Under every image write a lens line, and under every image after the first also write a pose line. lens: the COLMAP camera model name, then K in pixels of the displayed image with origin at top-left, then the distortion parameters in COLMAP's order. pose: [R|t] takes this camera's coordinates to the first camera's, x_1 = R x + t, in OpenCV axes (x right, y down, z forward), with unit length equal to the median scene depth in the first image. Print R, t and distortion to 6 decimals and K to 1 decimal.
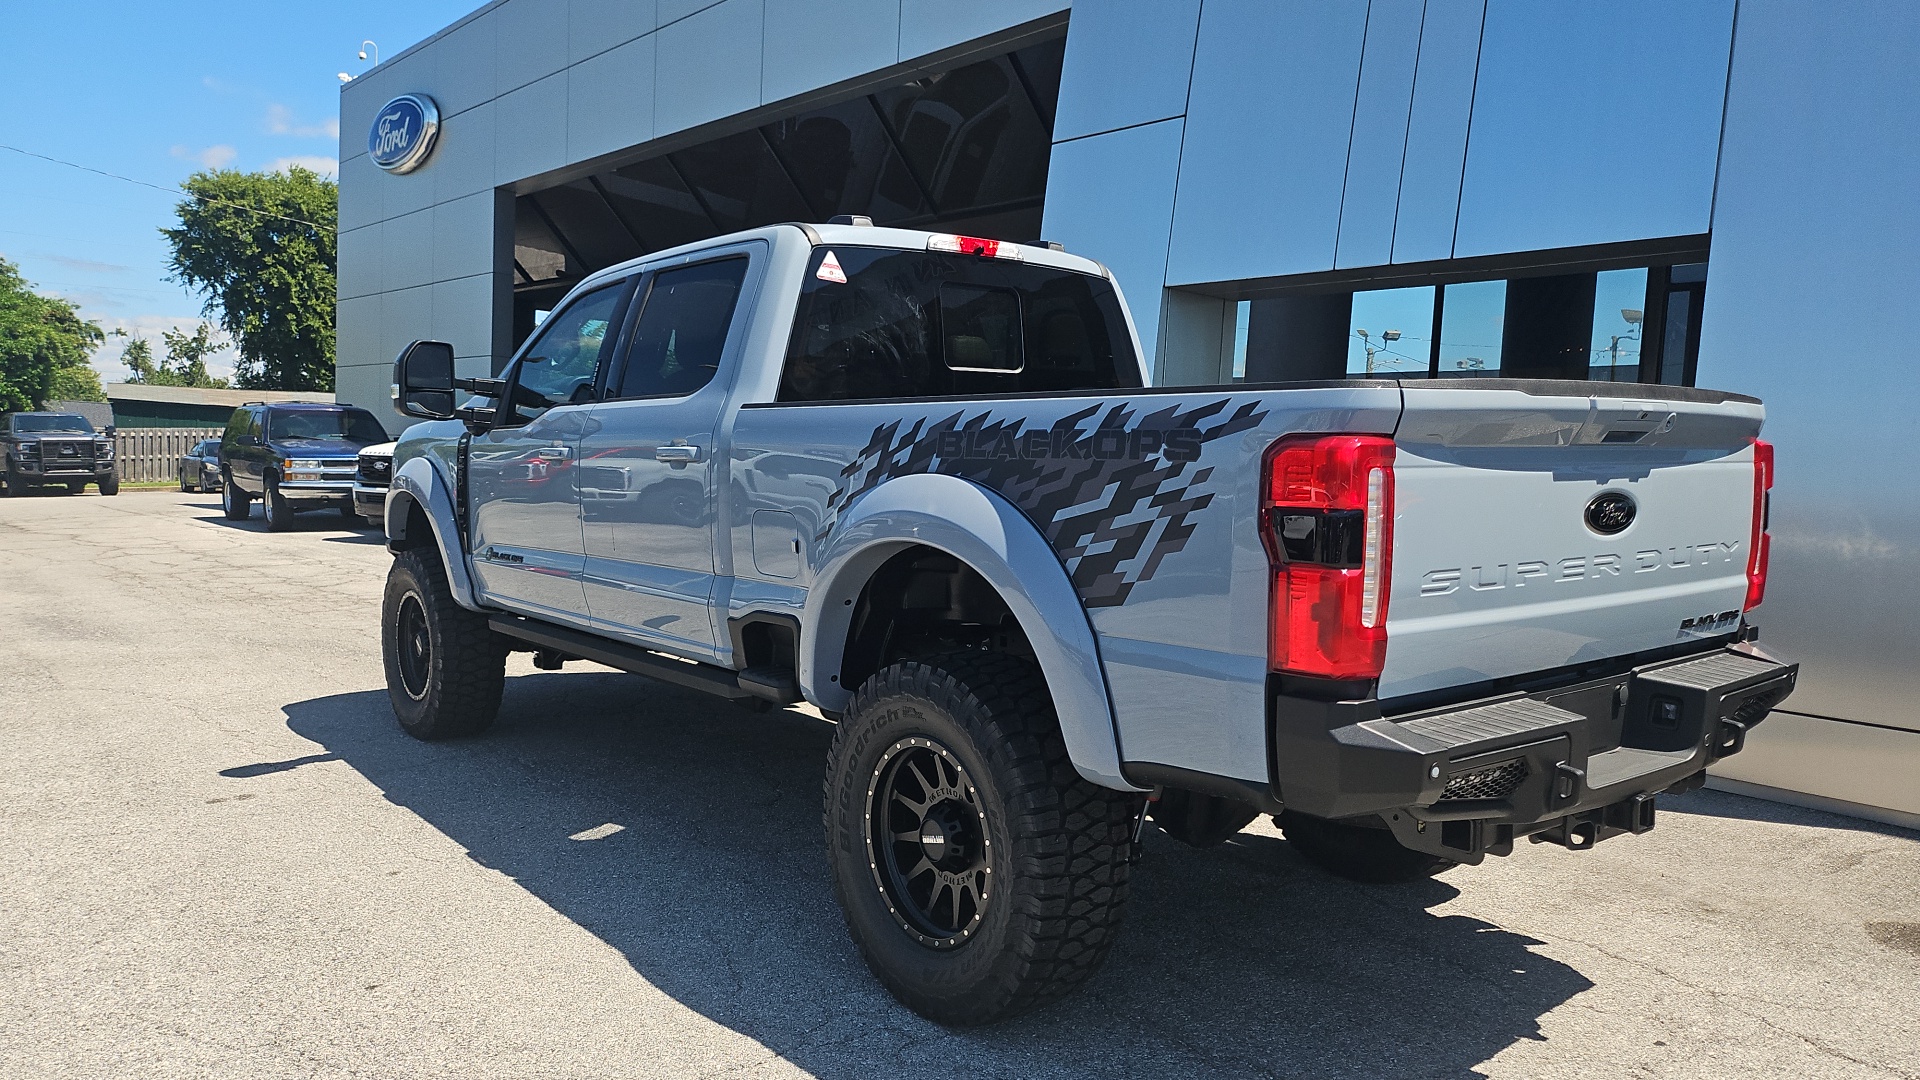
lens RADIAL K [[1355.9, 0, 993.4], [0, 1355.9, 568.0], [0, 0, 1]] dist [0.060285, -0.055404]
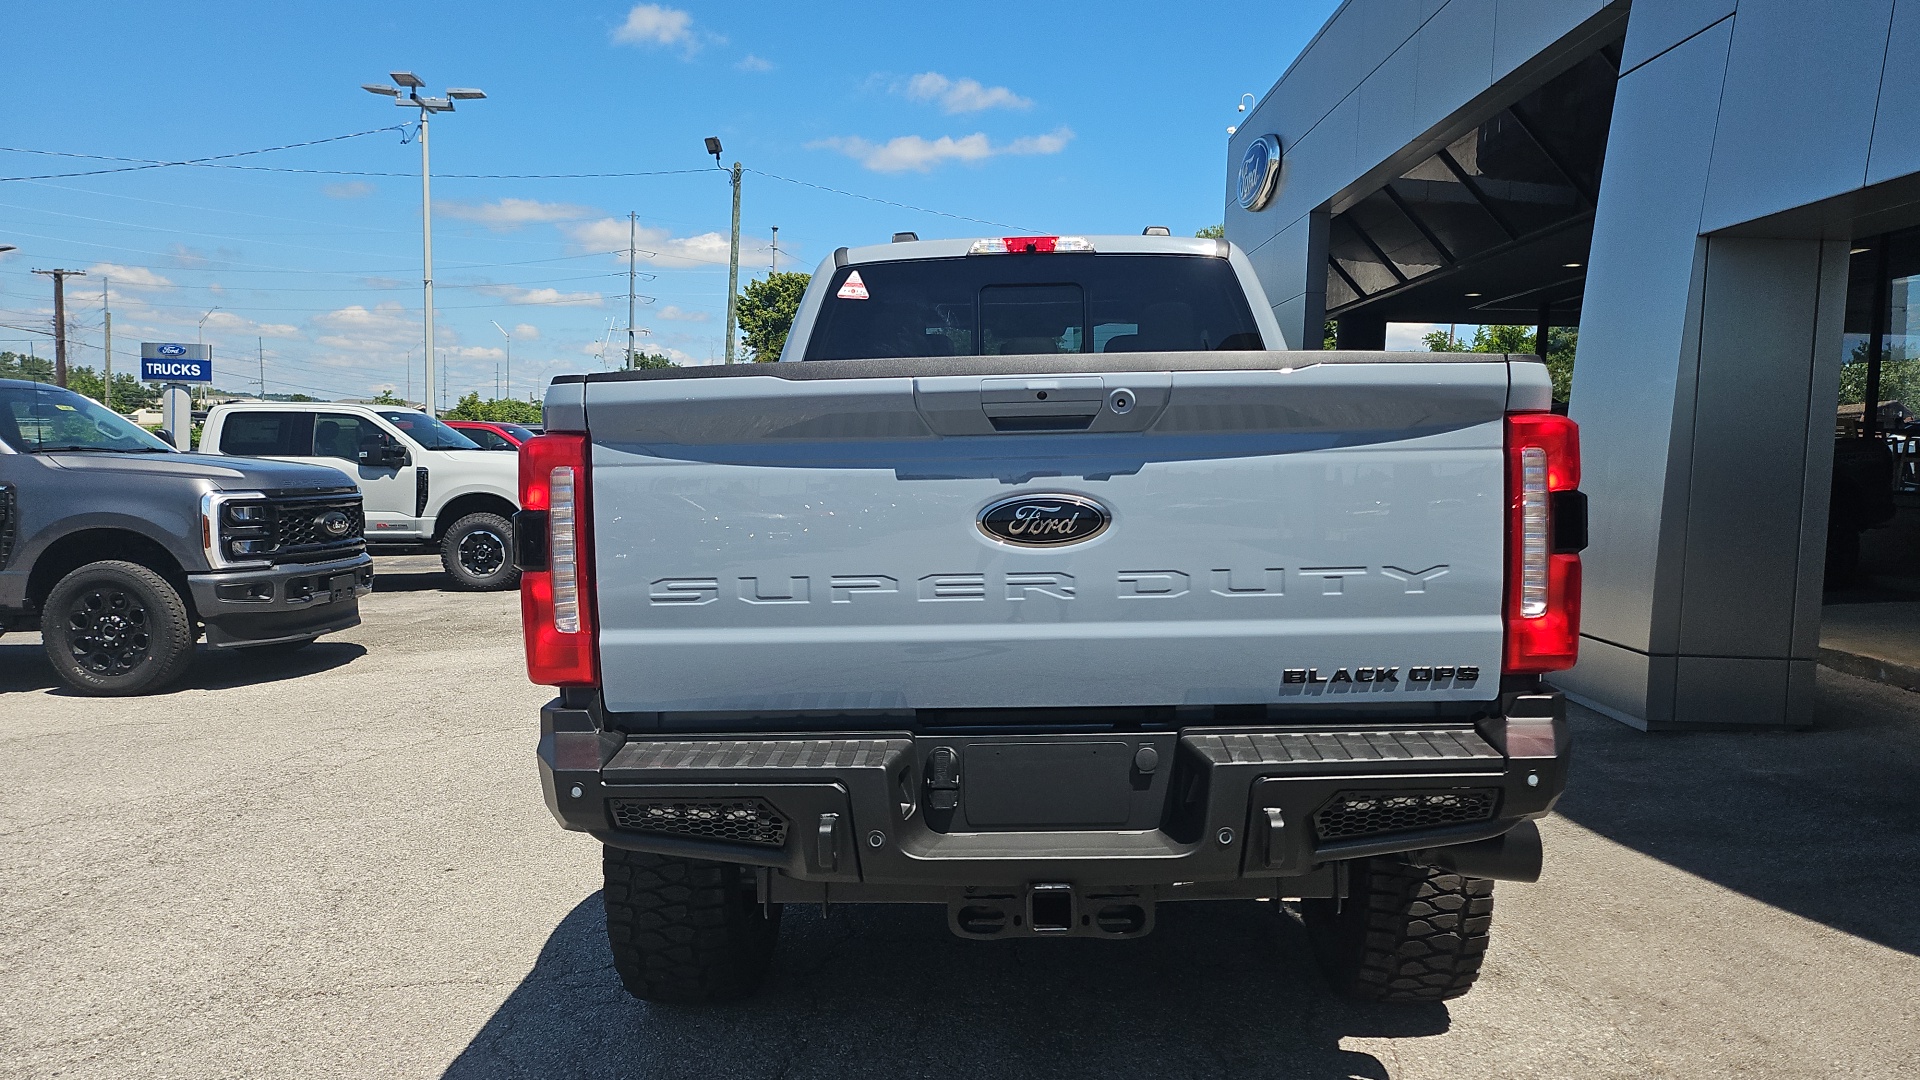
lens RADIAL K [[1355.9, 0, 986.9], [0, 1355.9, 548.3], [0, 0, 1]] dist [0.060285, -0.055404]
pose [[0.753116, 0.021974, -0.657521, 0.849631], [-0.036528, 0.999297, -0.008443, -0.014434], [0.656873, 0.030377, 0.753389, 0.354440]]
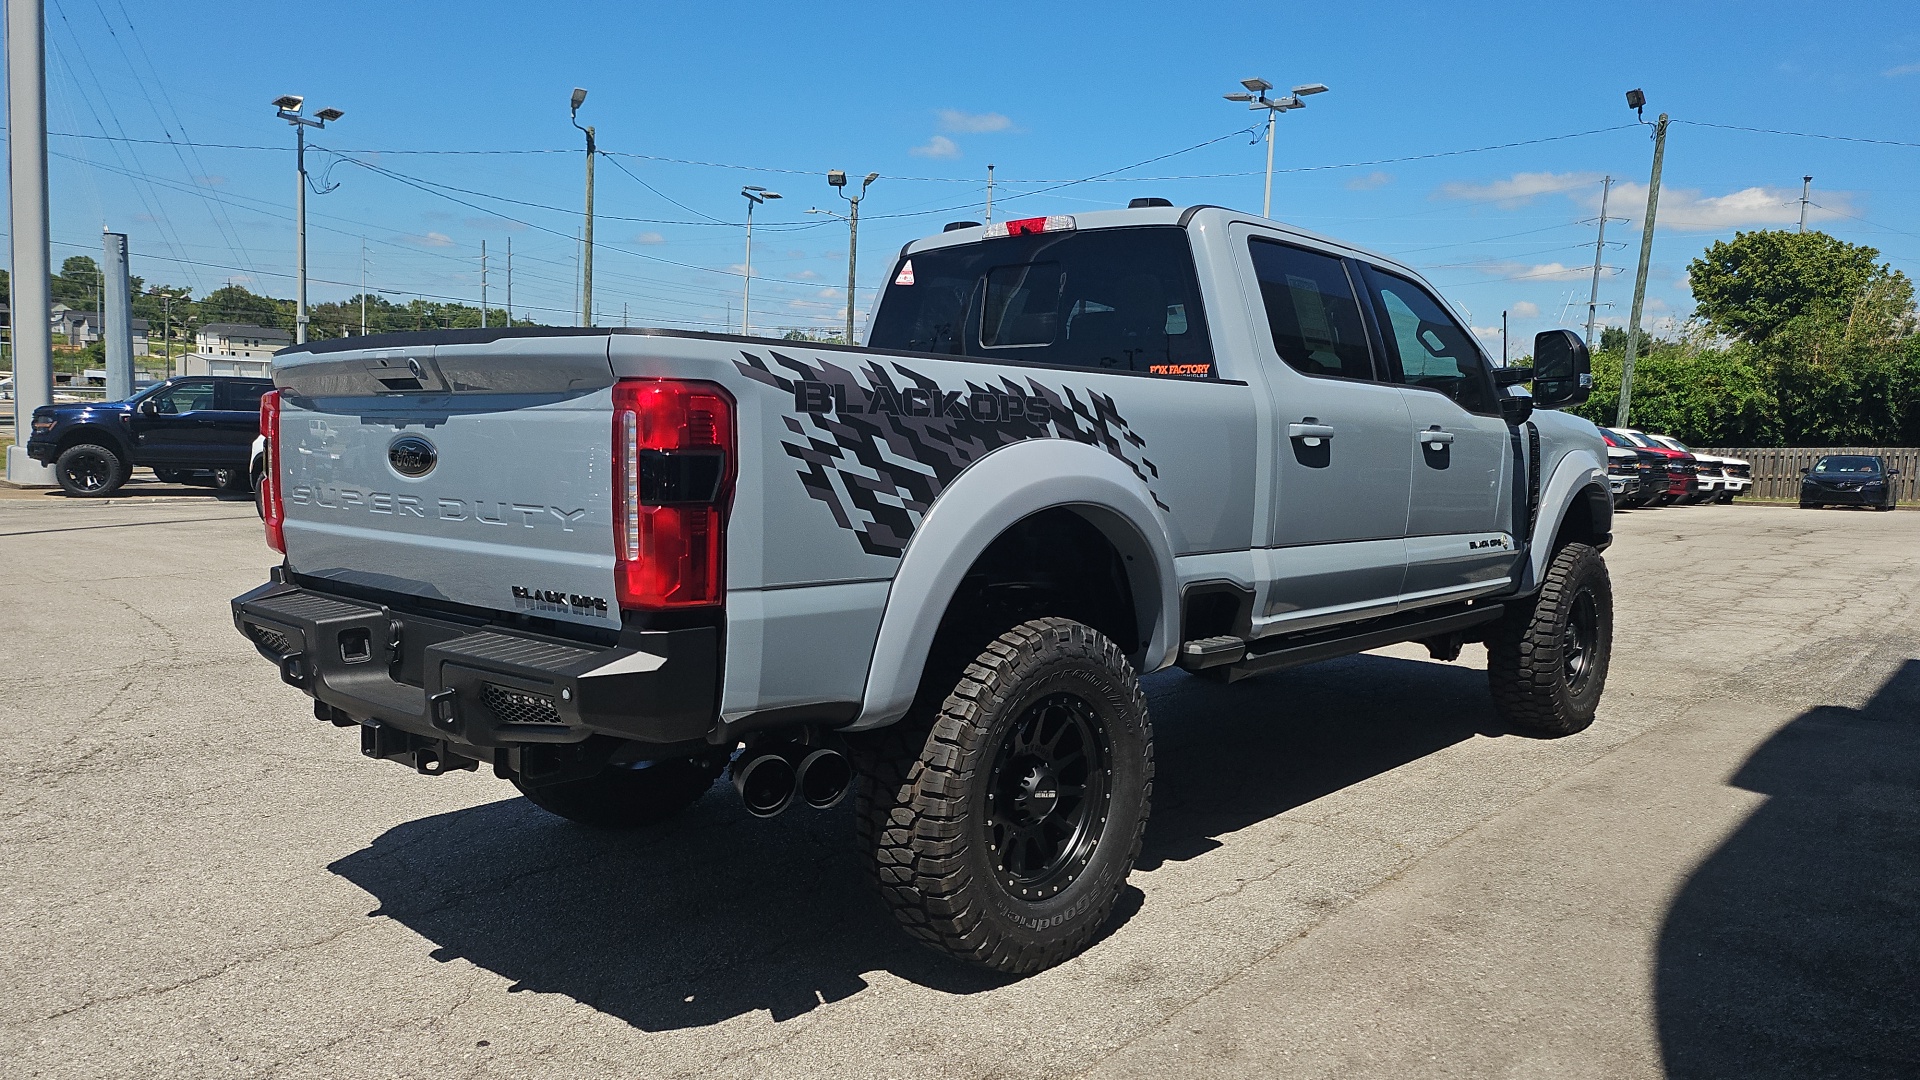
lens RADIAL K [[1355.9, 0, 974.0], [0, 1355.9, 540.2], [0, 0, 1]] dist [0.060285, -0.055404]
pose [[0.147294, 0.068071, -0.986748, 1.419802], [-0.105864, 0.992983, 0.052699, -0.070395], [0.983411, 0.096699, 0.153467, 1.152361]]
